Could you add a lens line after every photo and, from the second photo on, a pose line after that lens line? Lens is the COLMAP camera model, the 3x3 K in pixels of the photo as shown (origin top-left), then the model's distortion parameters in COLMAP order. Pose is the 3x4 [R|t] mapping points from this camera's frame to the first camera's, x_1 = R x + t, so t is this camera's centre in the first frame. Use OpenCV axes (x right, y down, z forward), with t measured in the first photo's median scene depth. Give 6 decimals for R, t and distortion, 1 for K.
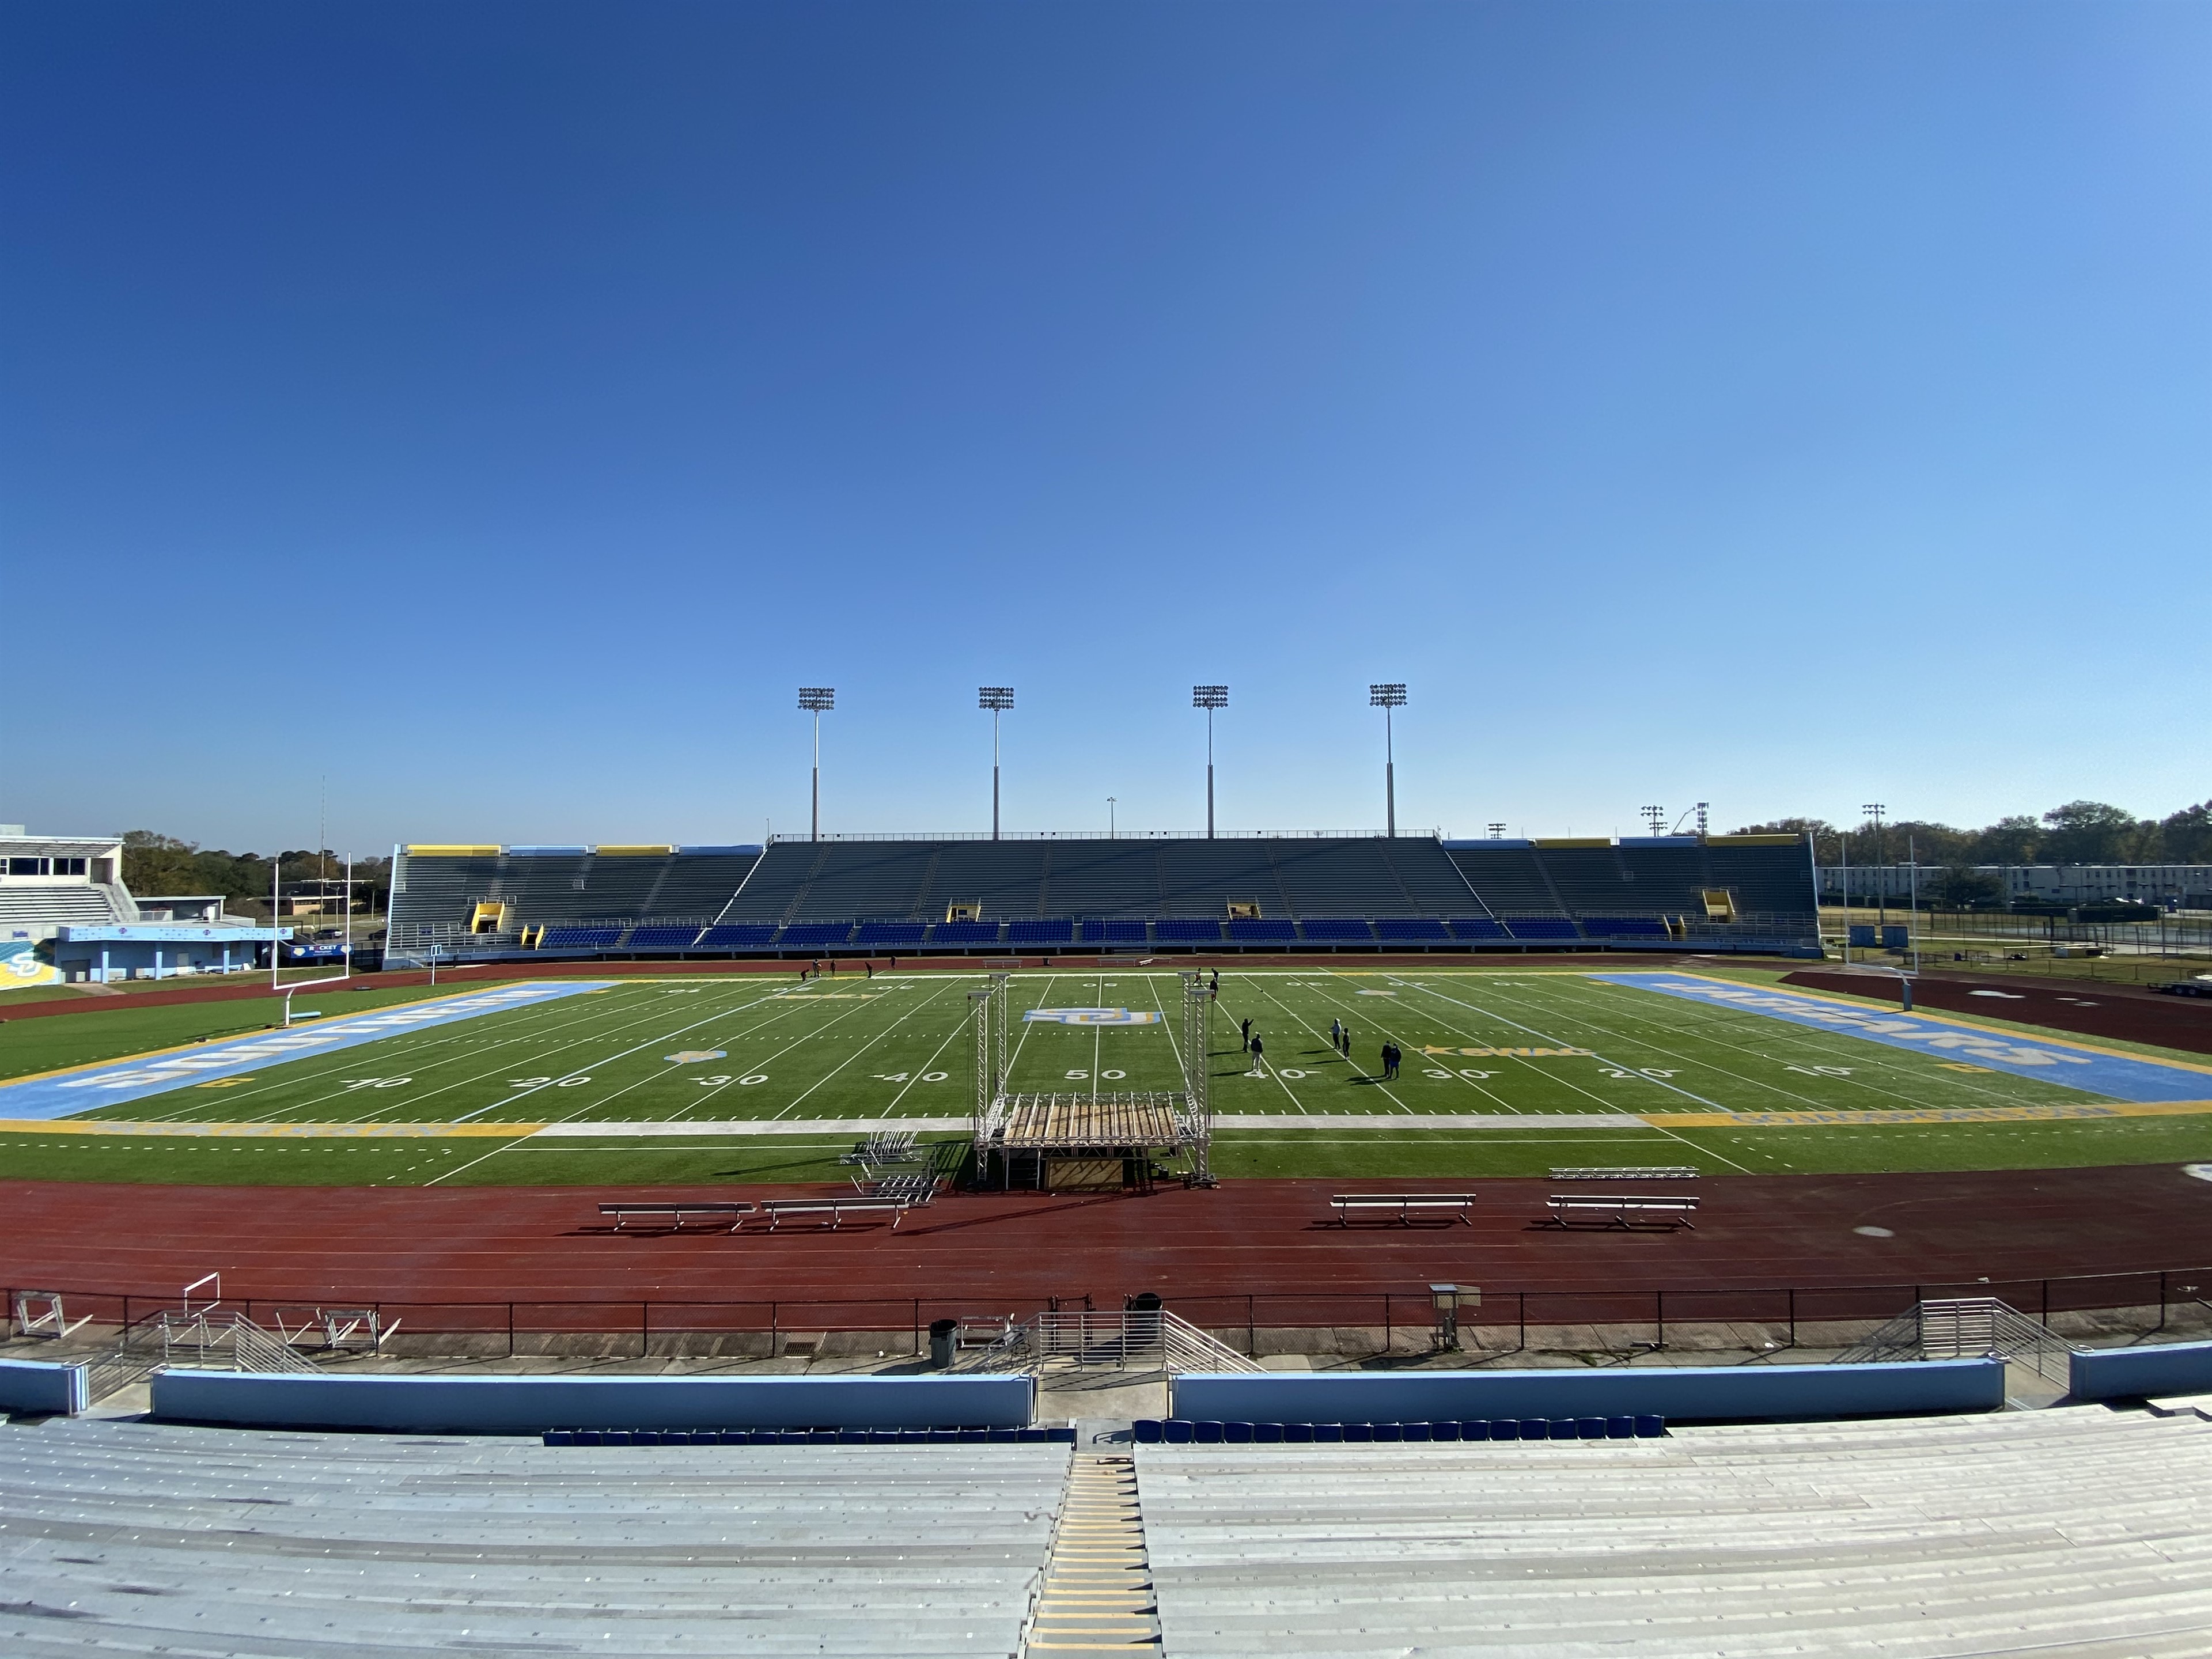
lens RADIAL K [[903.9, 0, 1106.0], [0, 903.9, 829.5], [0, 0, 1]] dist [0.032853, -0.025142]
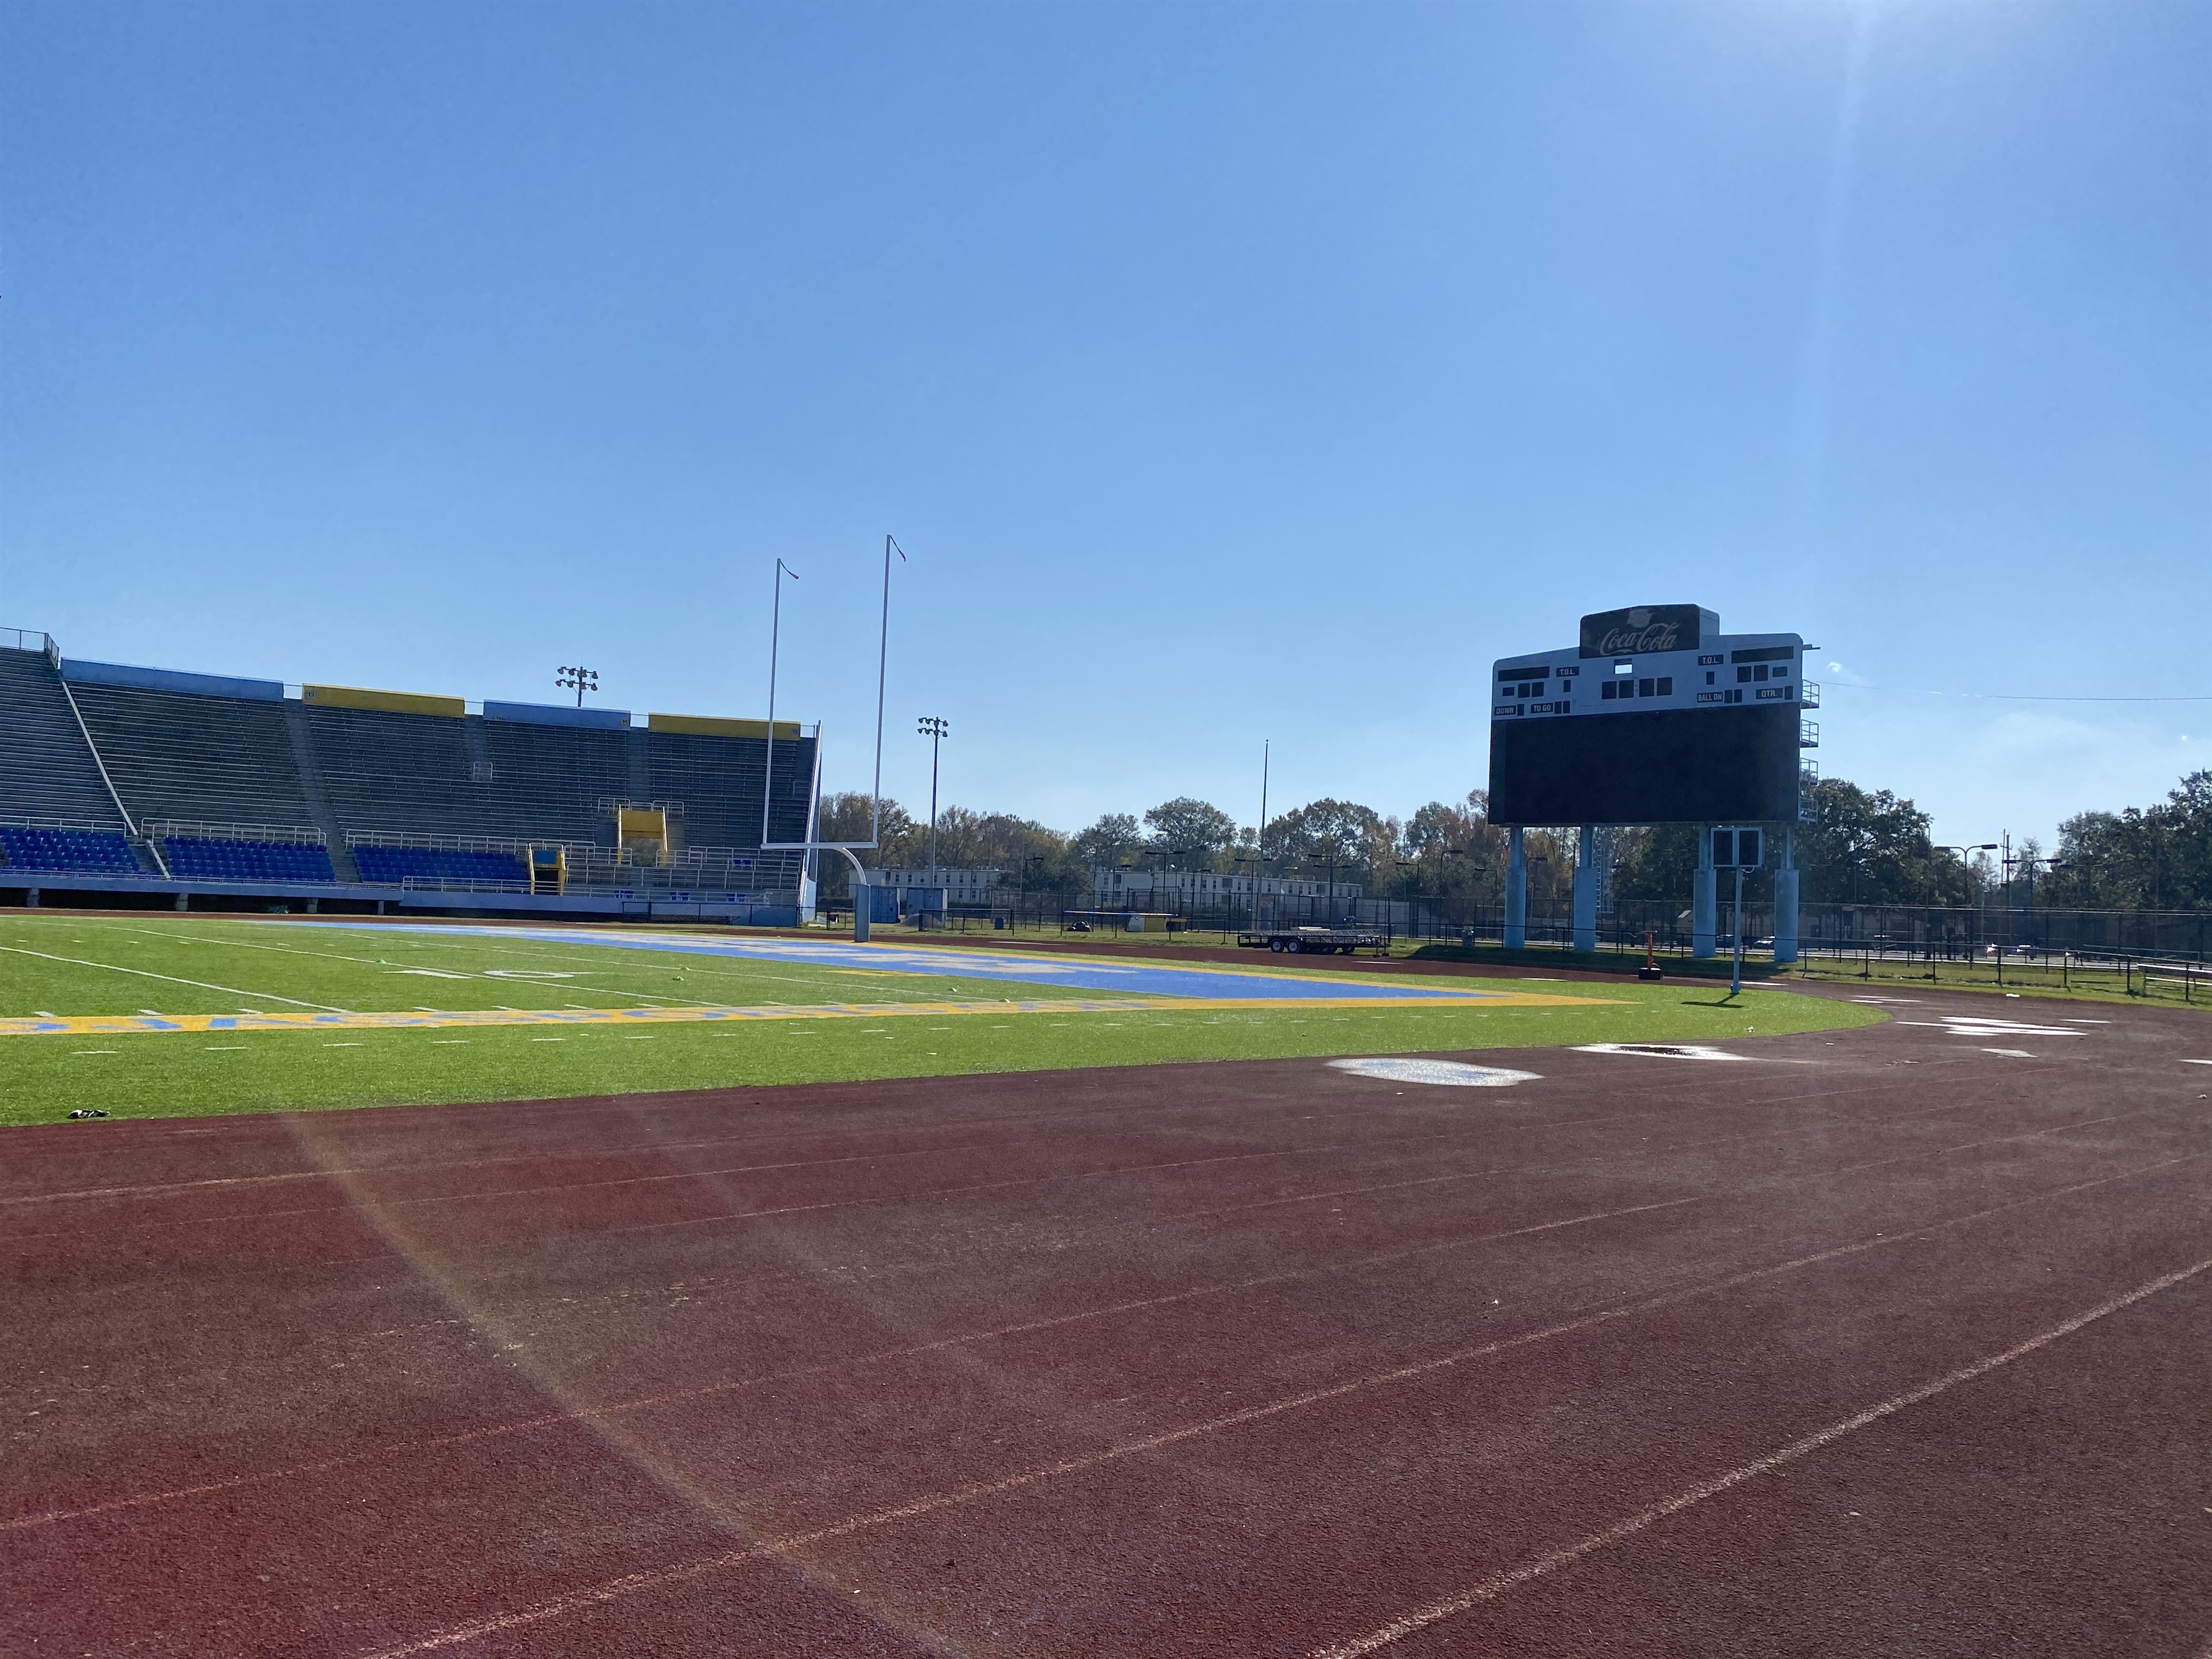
lens RADIAL K [[1690.6, 0, 1112.8], [0, 1690.6, 834.4], [0, 0, 1]] dist [0.060408, -0.004945]
pose [[0.709994, 0.070456, 0.700675, 0.558084], [-0.073580, 0.996958, -0.025691, 0.227856], [-0.700354, -0.033315, 0.713018, 0.472723]]
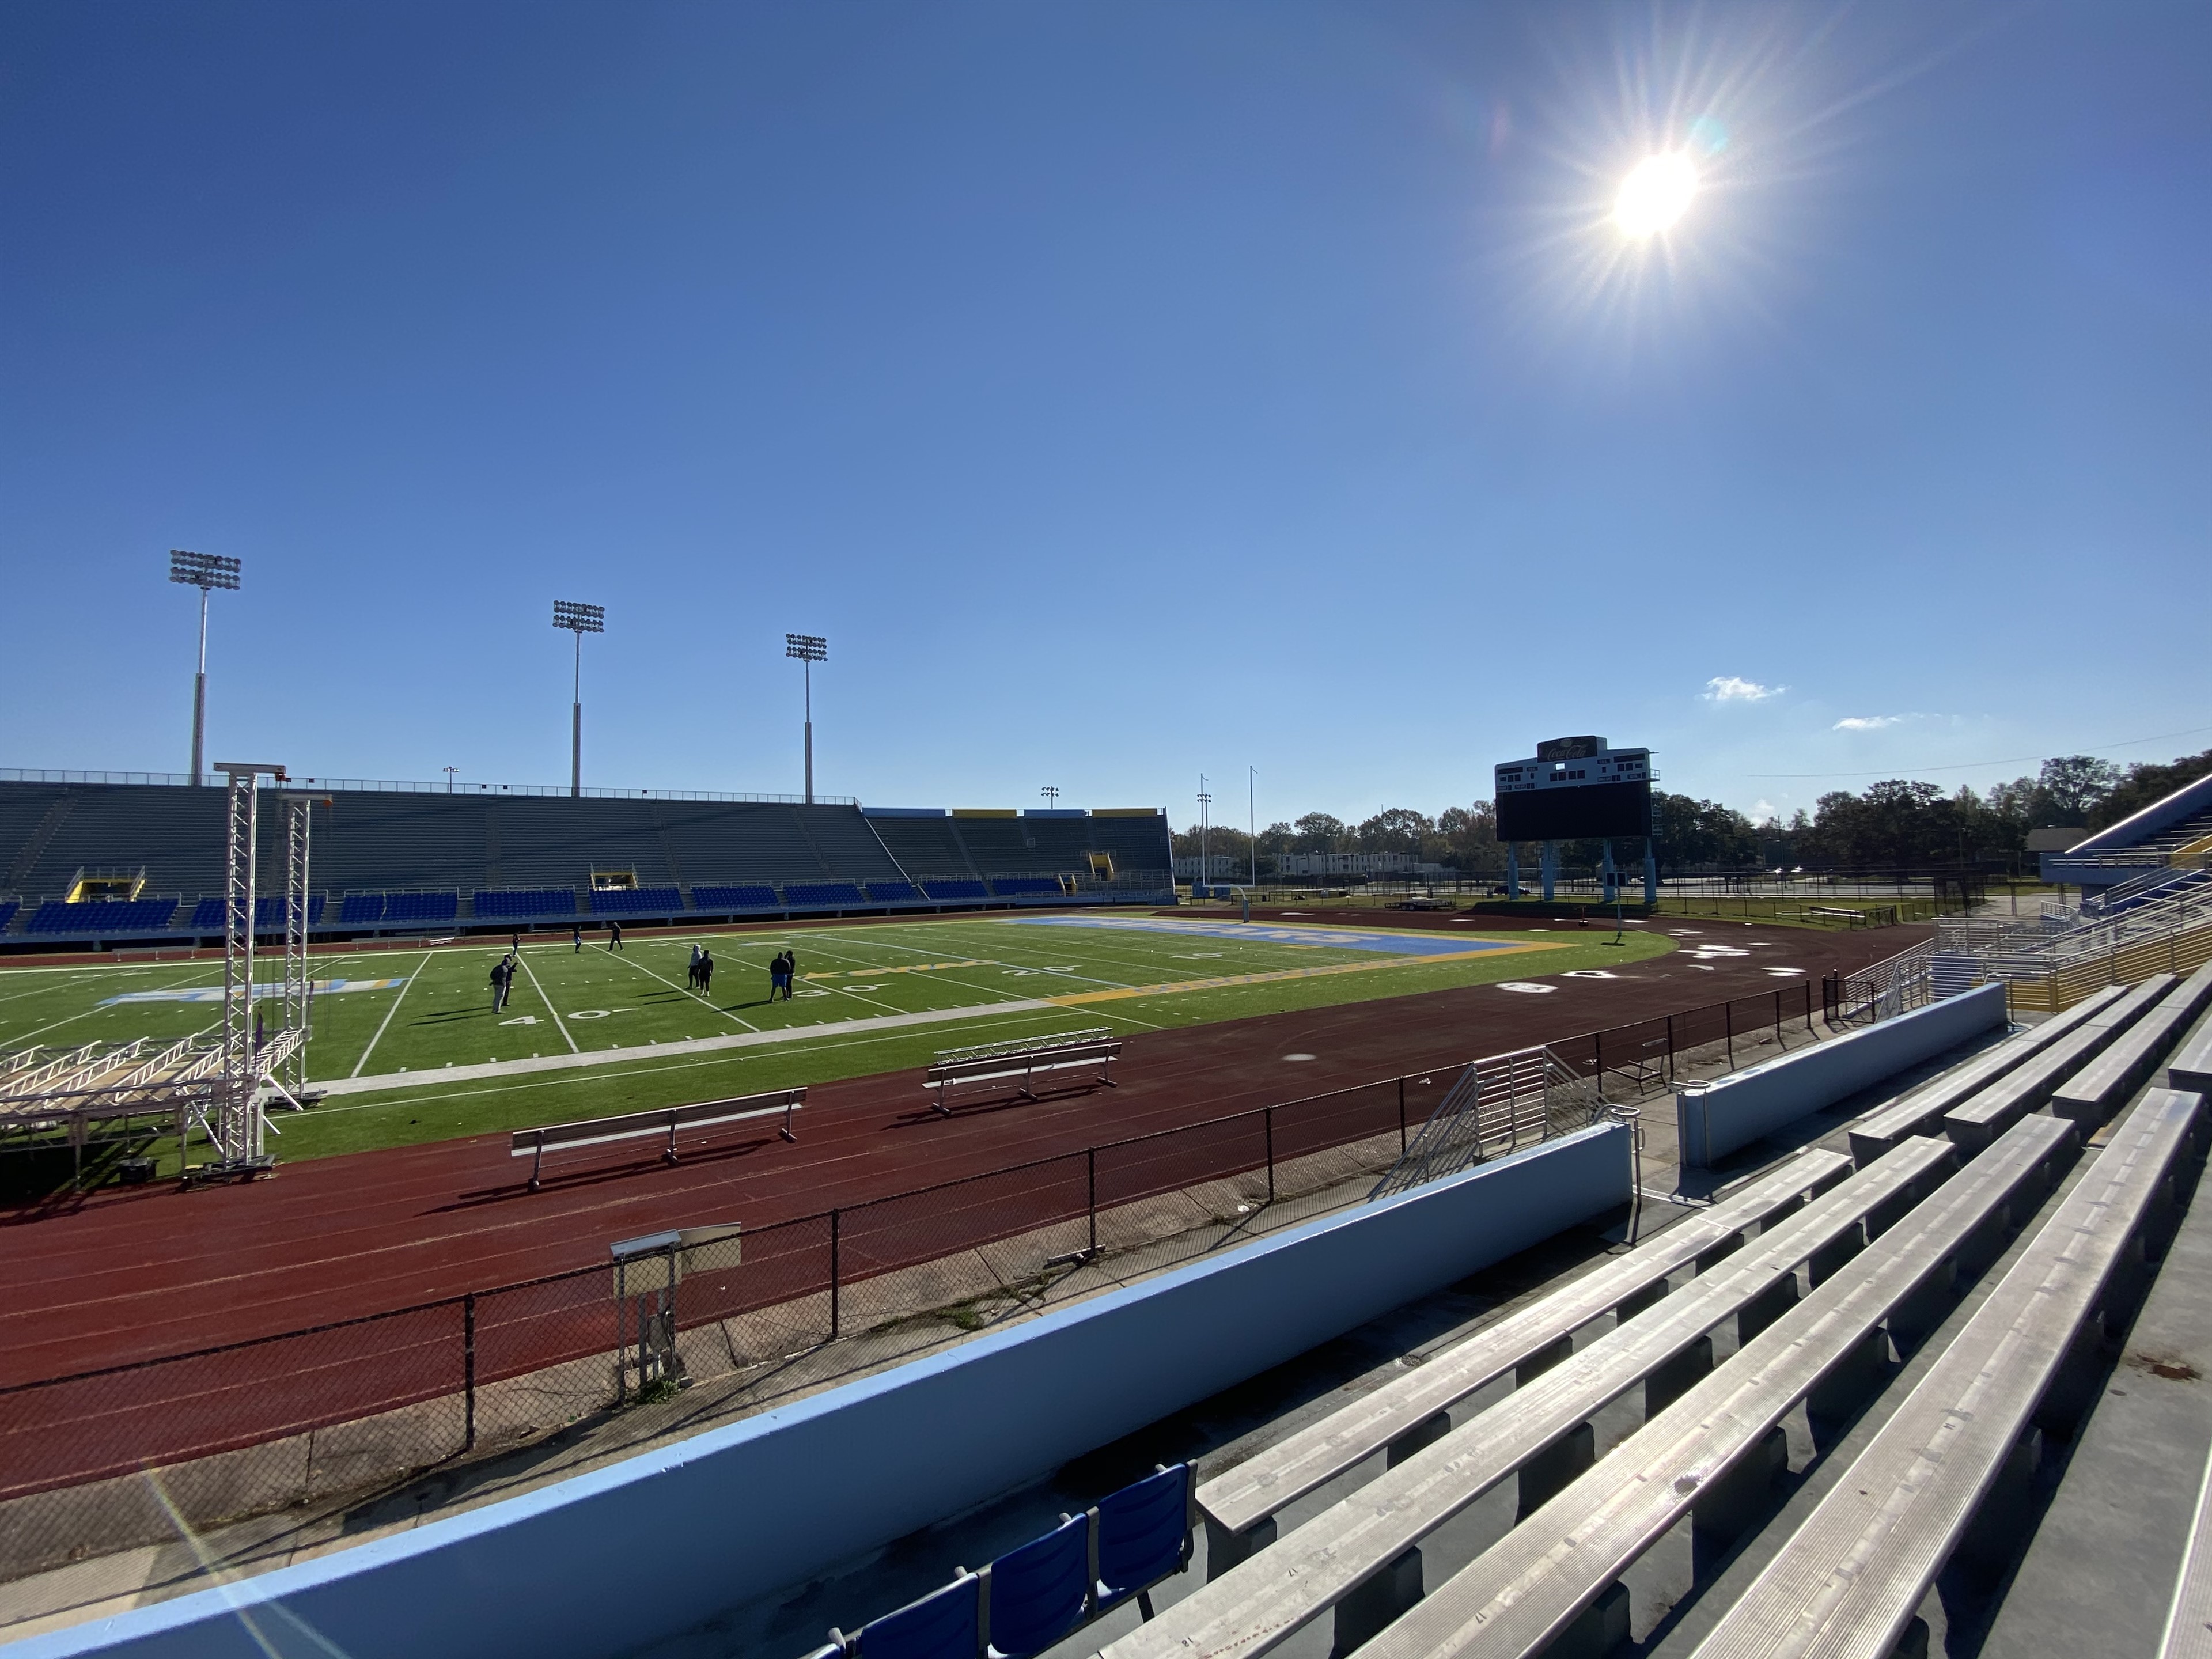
lens RADIAL K [[903.9, 0, 1106.0], [0, 903.9, 829.5], [0, 0, 1]] dist [0.032853, -0.025142]
pose [[0.822461, 0.020781, 0.568442, 0.141214], [-0.013043, 0.999759, -0.017678, 0.150483], [-0.568673, 0.007126, 0.822533, 0.256255]]
